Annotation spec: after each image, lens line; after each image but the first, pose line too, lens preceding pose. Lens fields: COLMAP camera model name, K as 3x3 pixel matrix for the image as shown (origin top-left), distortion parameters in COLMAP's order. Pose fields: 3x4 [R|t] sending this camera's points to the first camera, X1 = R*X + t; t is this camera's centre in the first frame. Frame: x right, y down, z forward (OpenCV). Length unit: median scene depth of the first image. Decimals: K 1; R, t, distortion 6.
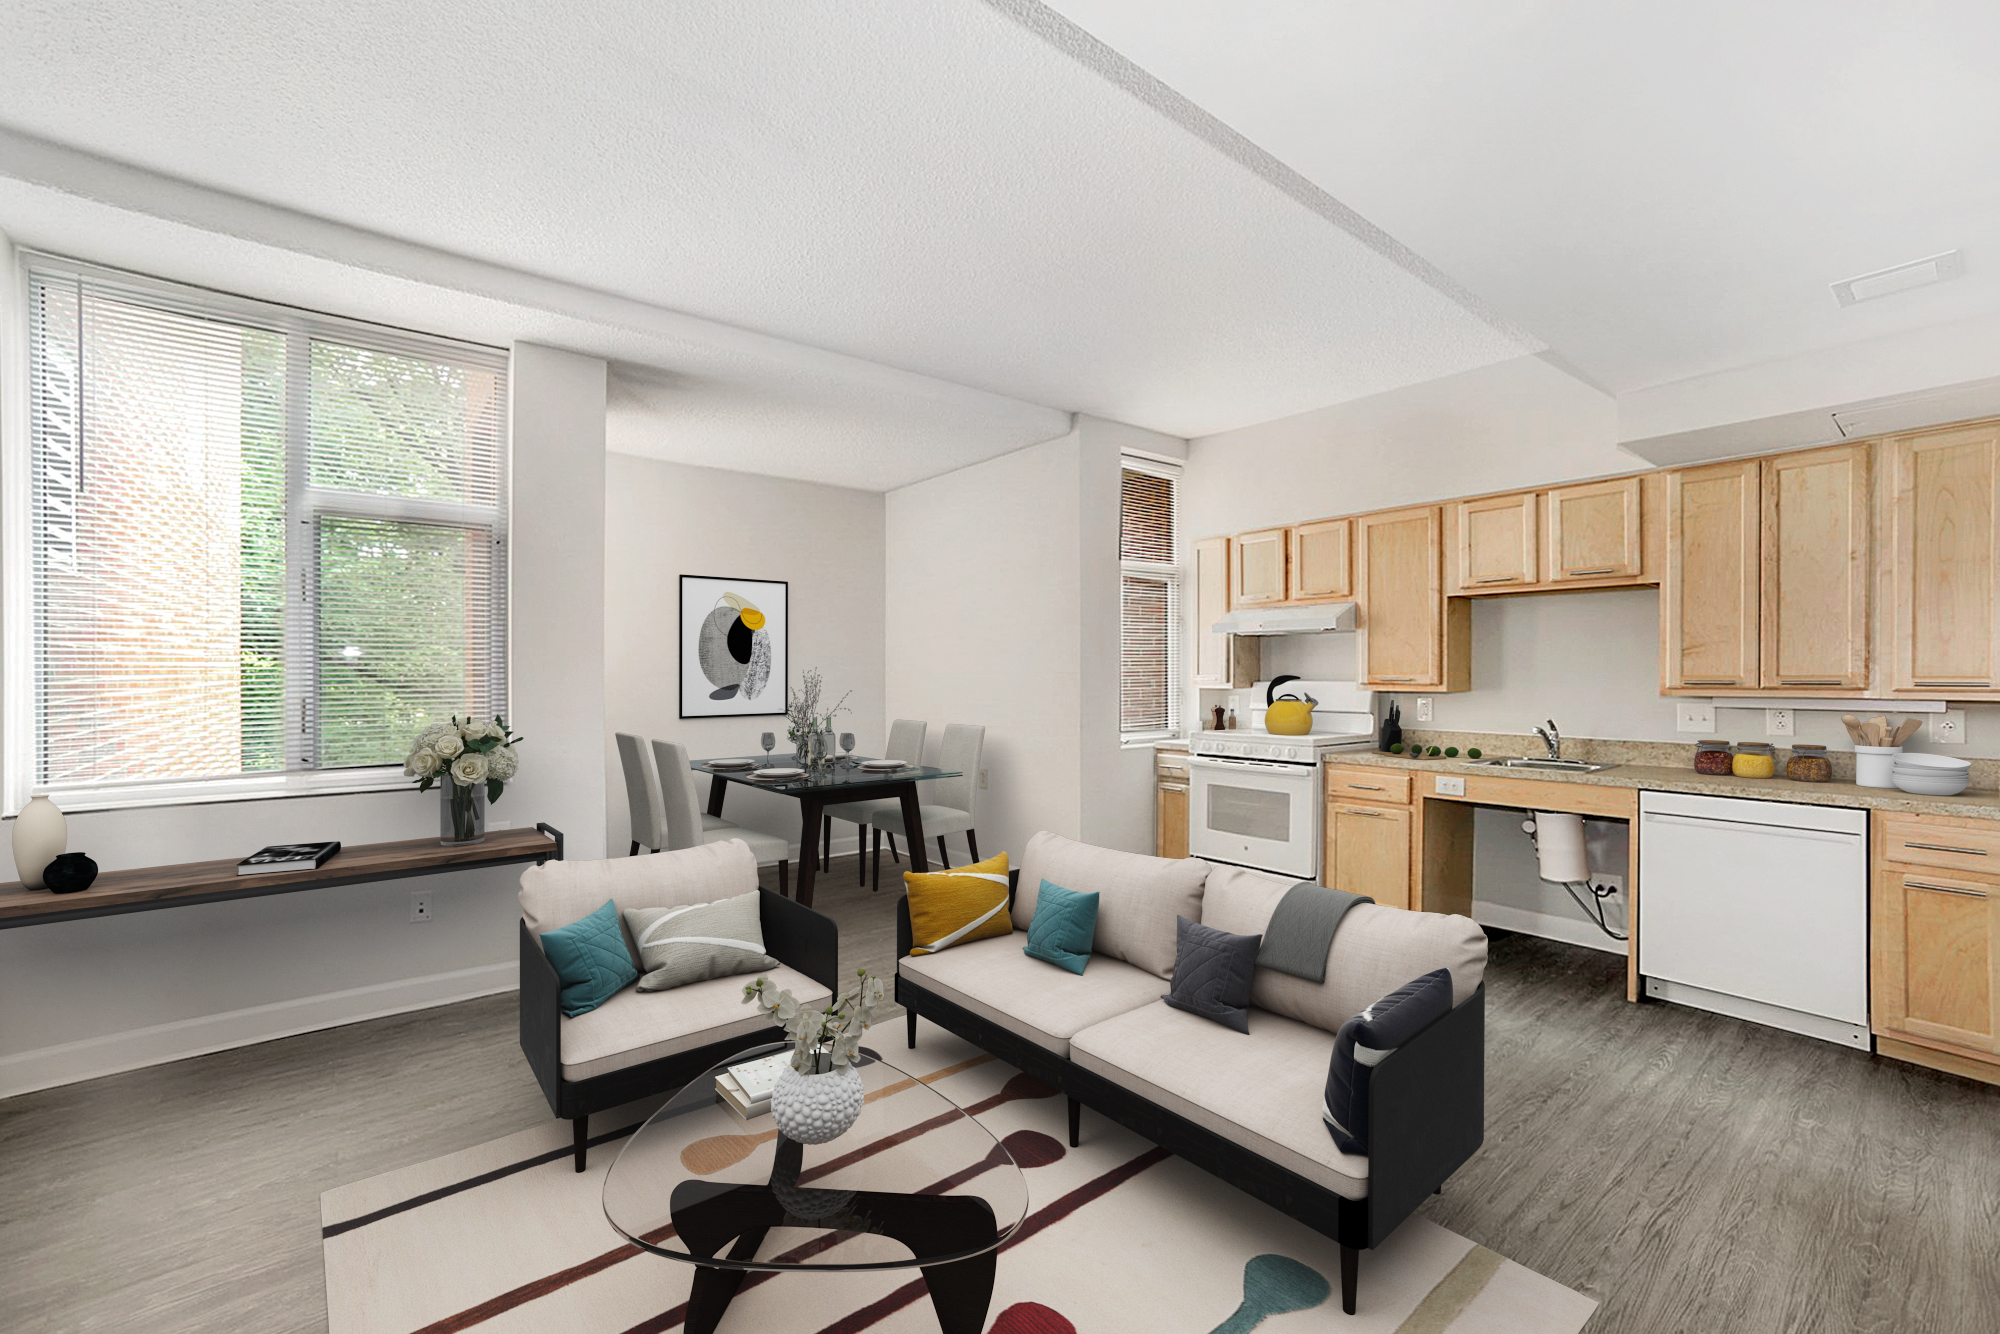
lens RADIAL K [[891.3, 0, 1000.0], [0, 891.3, 667.0], [0, 0, 1]] dist [-0.001656, -0.000037]
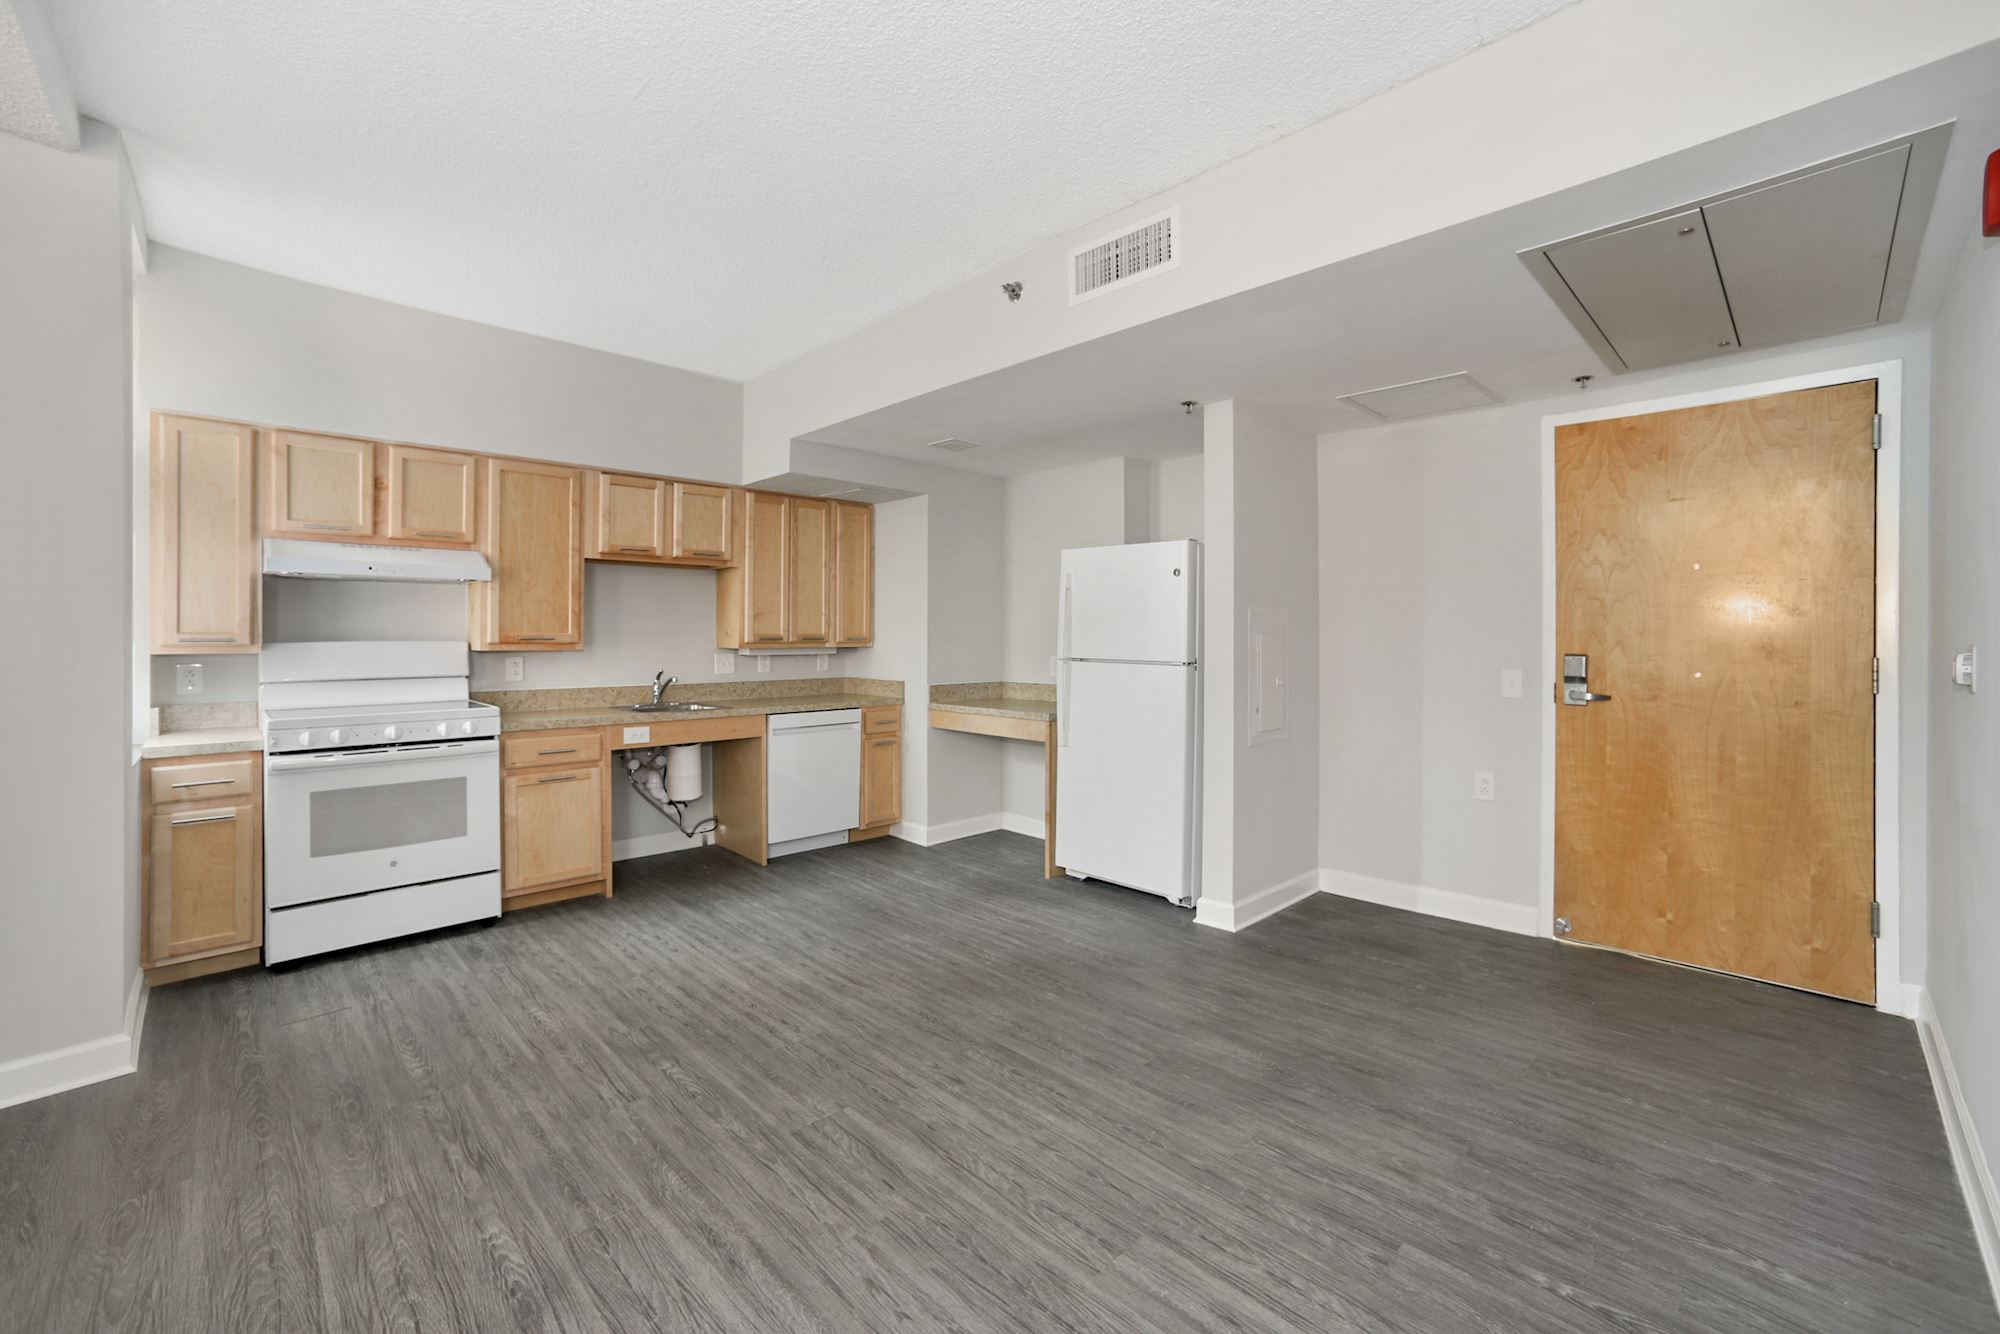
lens RADIAL K [[859.6, 0, 1011.0], [0, 859.6, 631.2], [0, 0, 1]] dist [-0.000693, 0.000119]
pose [[-0.108769, 0.004678, 0.994056, -0.492068], [-0.005453, 0.999971, -0.005303, 0.008018], [-0.994052, -0.005997, -0.108740, 0.549281]]
